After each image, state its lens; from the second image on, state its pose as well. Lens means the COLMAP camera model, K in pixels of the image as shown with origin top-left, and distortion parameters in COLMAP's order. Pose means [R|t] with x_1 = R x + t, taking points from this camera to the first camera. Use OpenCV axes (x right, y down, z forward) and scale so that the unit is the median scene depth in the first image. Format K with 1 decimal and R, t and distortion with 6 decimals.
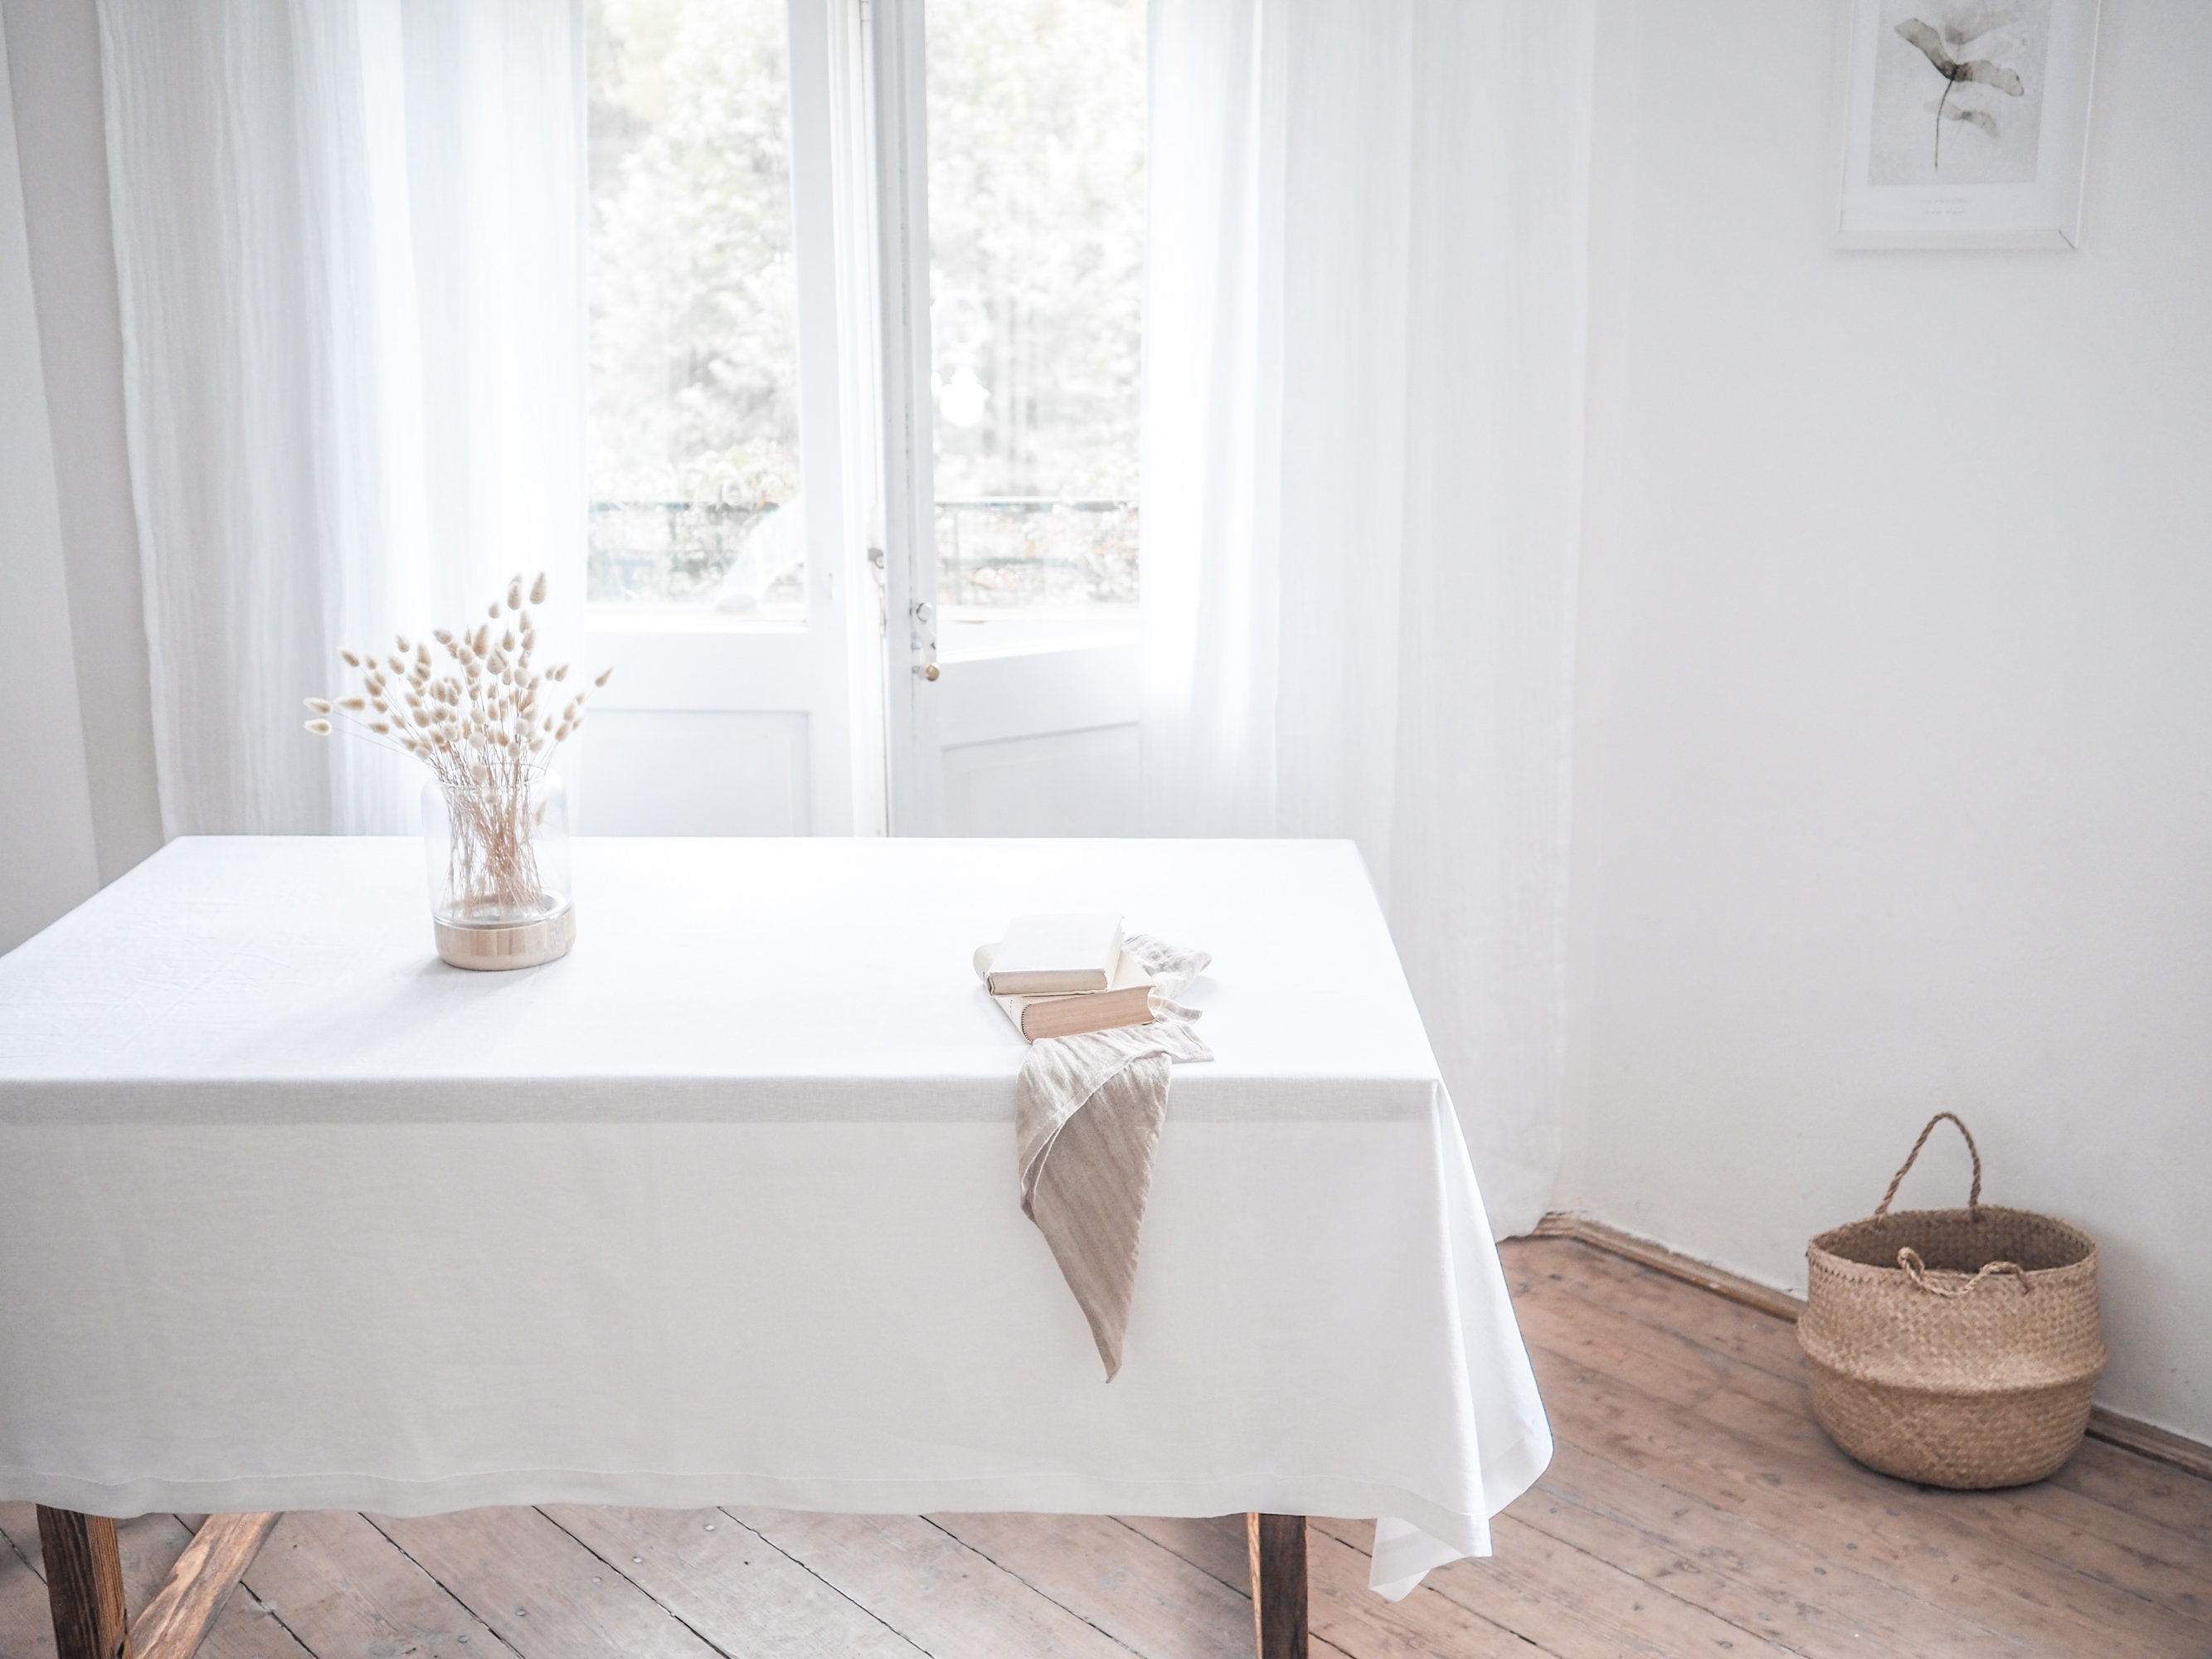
lens RADIAL K [[2237.4, 0, 1106.0], [0, 2237.4, 829.5], [0, 0, 1]] dist [-0.012177, 0.029975]
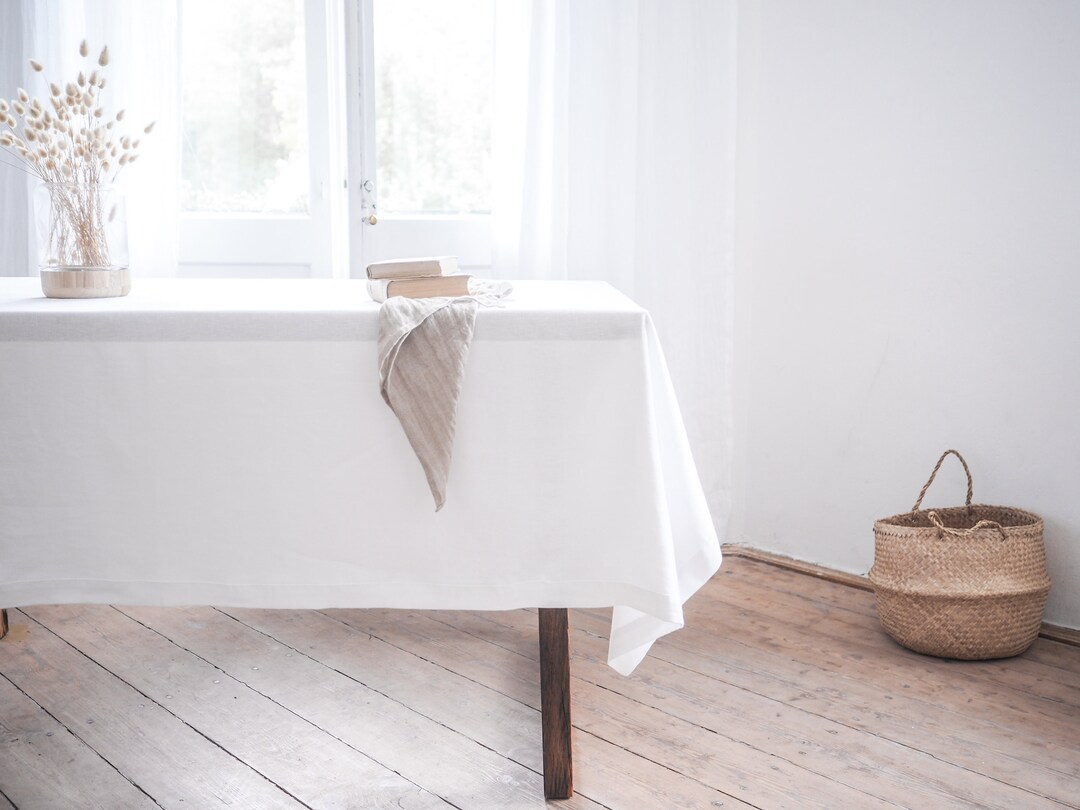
lens RADIAL K [[1092.3, 0, 540.0], [0, 1092.3, 405.0], [0, 0, 1]] dist [-0.012177, 0.029975]
pose [[0.999731, 0.002671, 0.023039, 0.042347], [-0.000518, 0.995669, -0.092971, 0.187894], [-0.023188, 0.092934, 0.995402, 0.180290]]
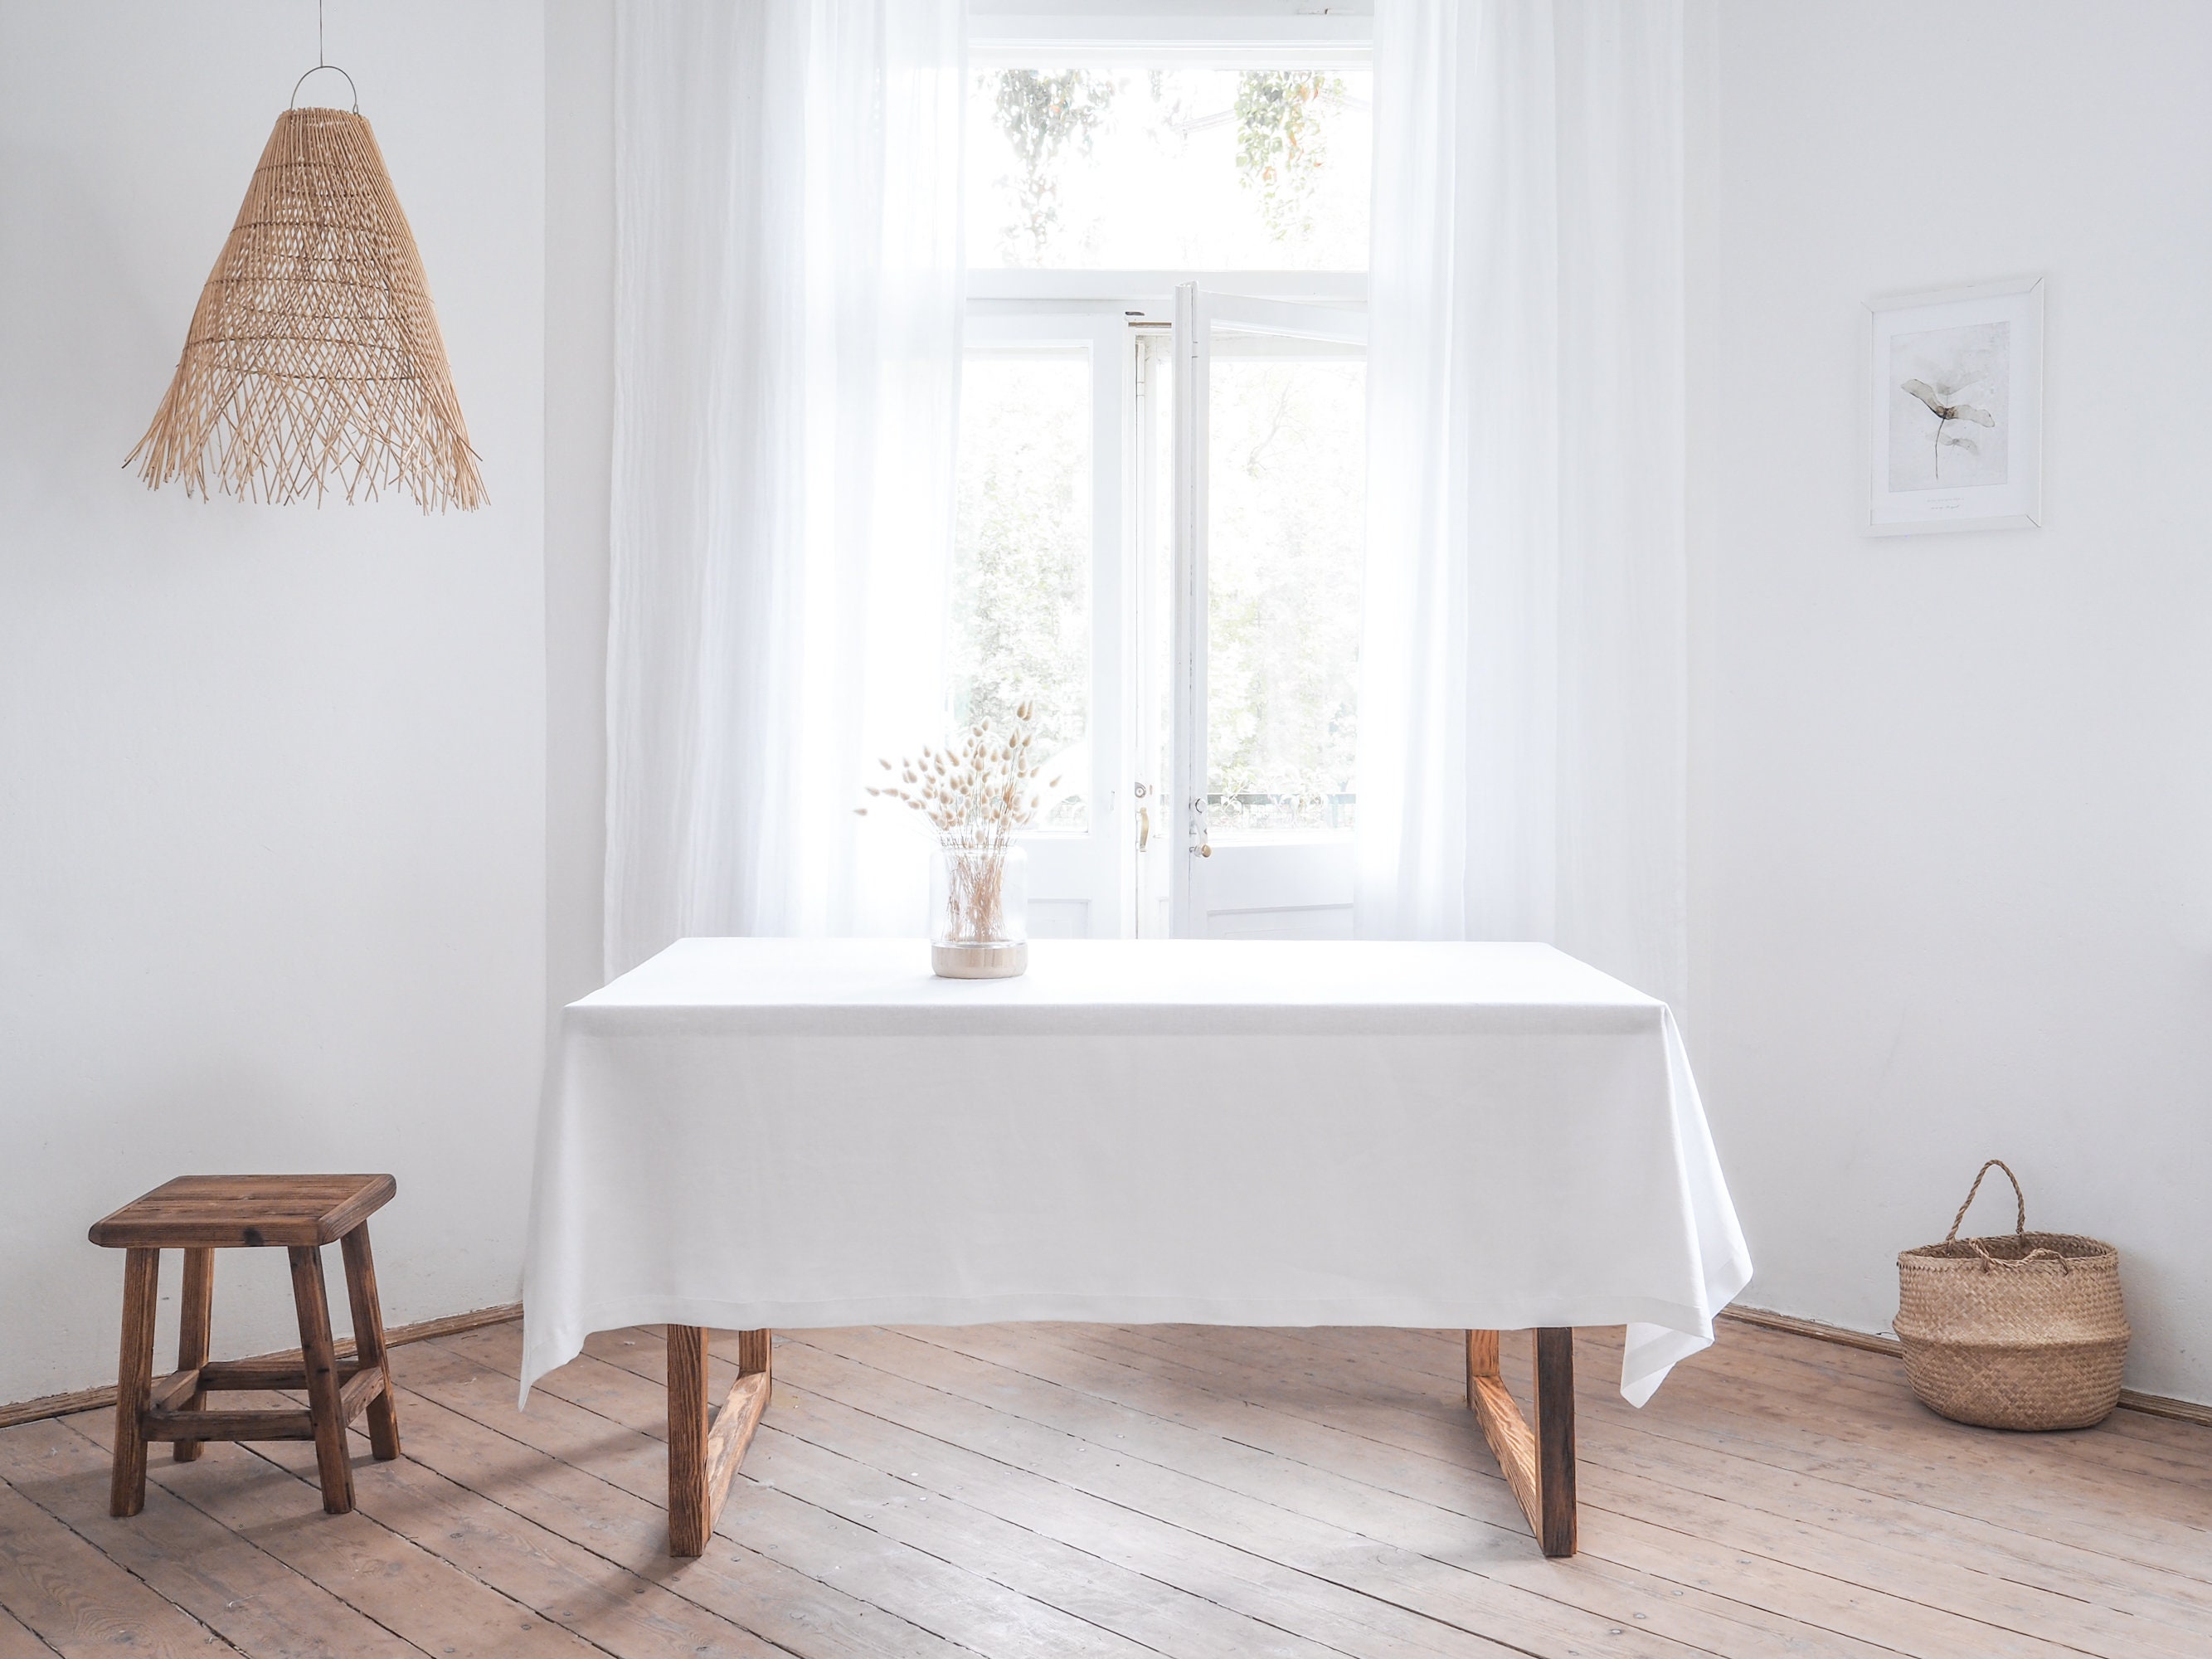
lens RADIAL K [[2247.5, 0, 1106.0], [0, 2247.5, 829.5], [0, 0, 1]] dist [0.003618, 0.000745]
pose [[0.999917, 0.005776, 0.011481, -0.183819], [-0.003288, 0.978553, -0.205969, 0.232528], [-0.012424, 0.205914, 0.978491, -0.372835]]
